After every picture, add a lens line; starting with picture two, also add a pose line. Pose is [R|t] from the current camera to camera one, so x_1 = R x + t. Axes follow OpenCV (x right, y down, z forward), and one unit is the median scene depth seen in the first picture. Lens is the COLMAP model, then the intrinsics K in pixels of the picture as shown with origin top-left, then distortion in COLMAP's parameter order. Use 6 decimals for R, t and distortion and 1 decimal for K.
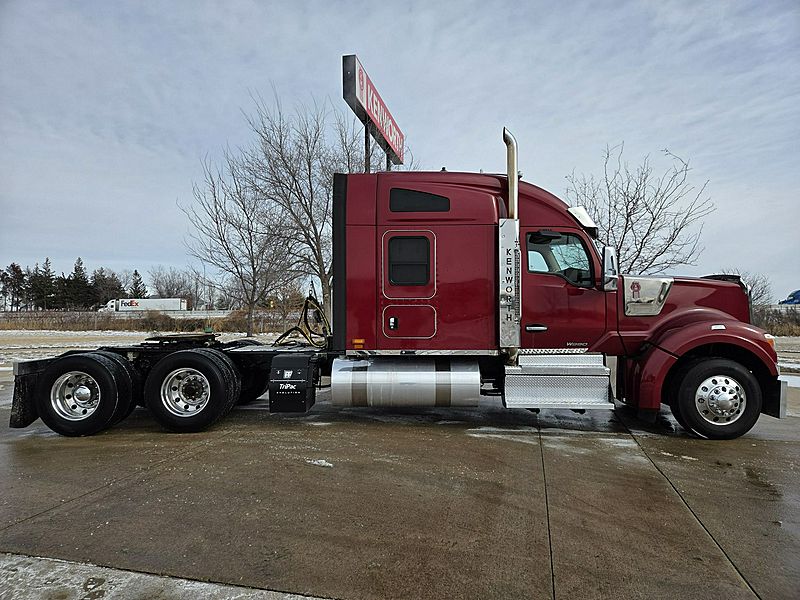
lens RADIAL K [[658.7, 0, 400.0], [0, 658.7, 300.0], [0, 0, 1]] dist [-0.009225, -0.005927]
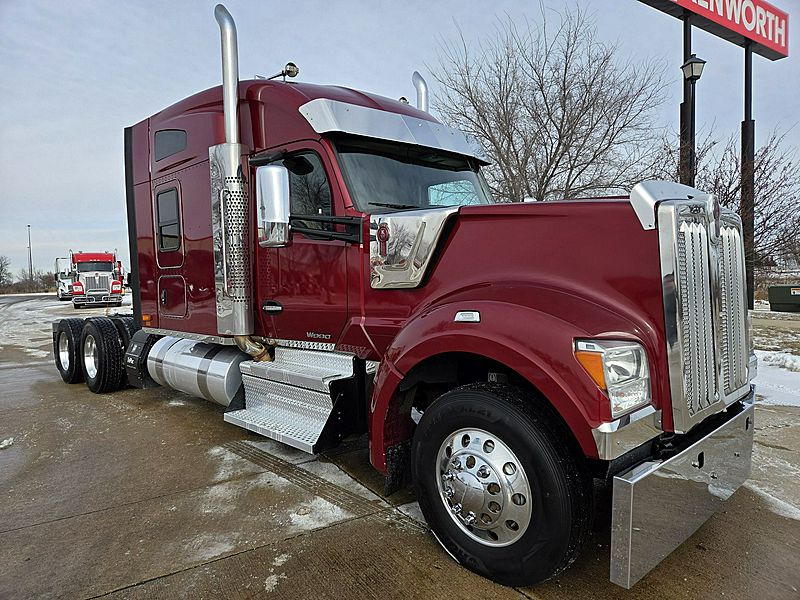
lens RADIAL K [[636.7, 0, 400.0], [0, 636.7, 300.0], [0, 0, 1]] dist [0.010645, 0.003717]
pose [[0.643117, 0.018226, -0.765551, 0.787748], [0.024663, 0.998705, 0.044496, 0.011131], [0.765370, -0.047497, 0.641835, 0.711172]]
